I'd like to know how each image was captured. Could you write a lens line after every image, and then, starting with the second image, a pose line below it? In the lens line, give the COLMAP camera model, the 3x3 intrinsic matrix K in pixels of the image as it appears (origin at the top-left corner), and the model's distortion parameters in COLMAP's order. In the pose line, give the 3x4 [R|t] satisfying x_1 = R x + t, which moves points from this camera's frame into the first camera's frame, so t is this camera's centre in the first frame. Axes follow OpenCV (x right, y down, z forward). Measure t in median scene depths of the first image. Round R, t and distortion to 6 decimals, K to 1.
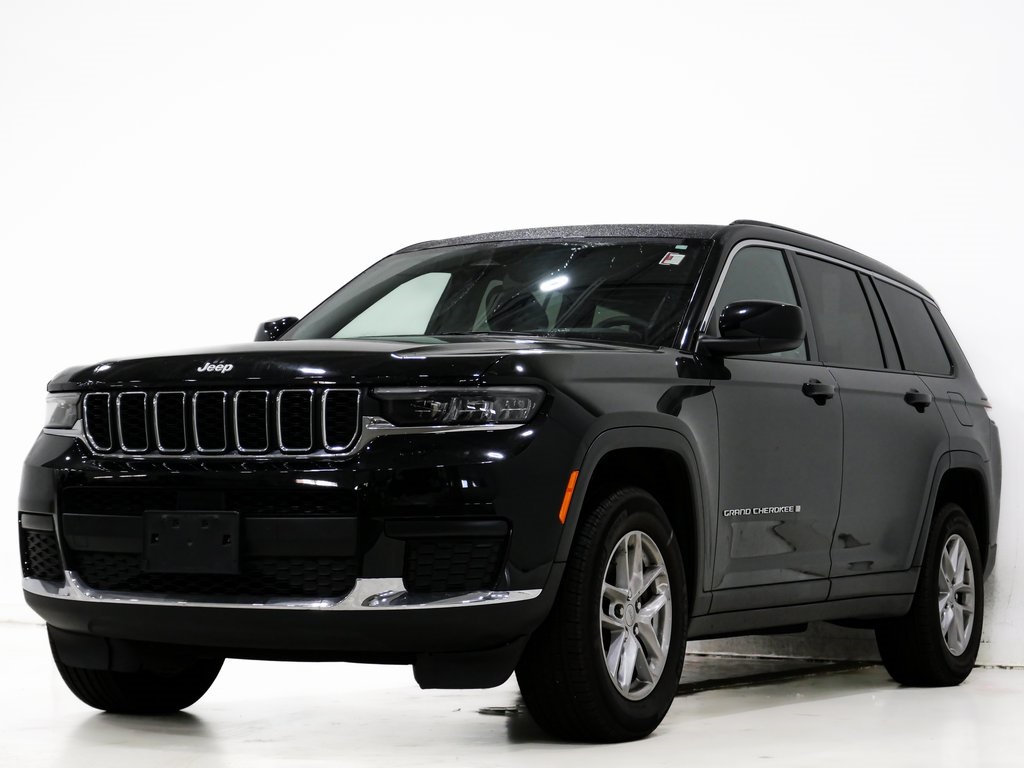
lens RADIAL K [[2376.4, 0, 512.0], [0, 2376.4, 384.0], [0, 0, 1]] dist [-0.045490, 0.306907]
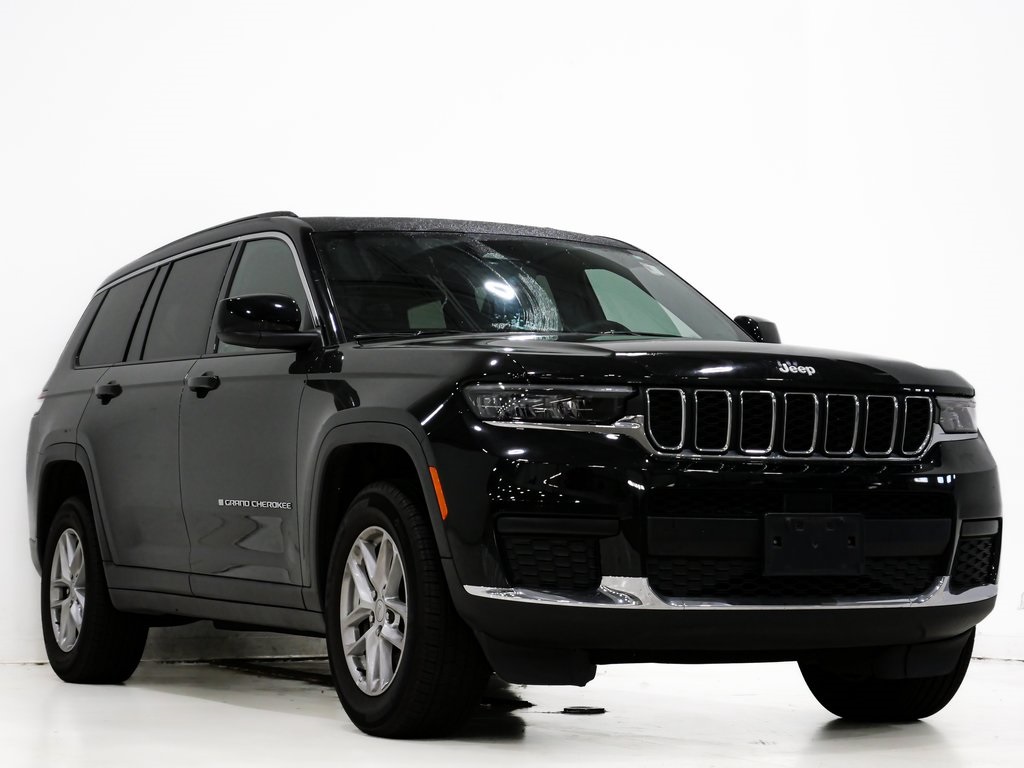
lens RADIAL K [[2562.7, 0, 513.4], [0, 2562.7, 427.2], [0, 0, 1]] dist [0.407541, -0.538083]
pose [[0.571490, 0.021345, 0.820332, -1.083879], [-0.043431, 0.999047, 0.004261, 0.018080], [-0.819459, -0.038063, 0.571872, 0.479481]]
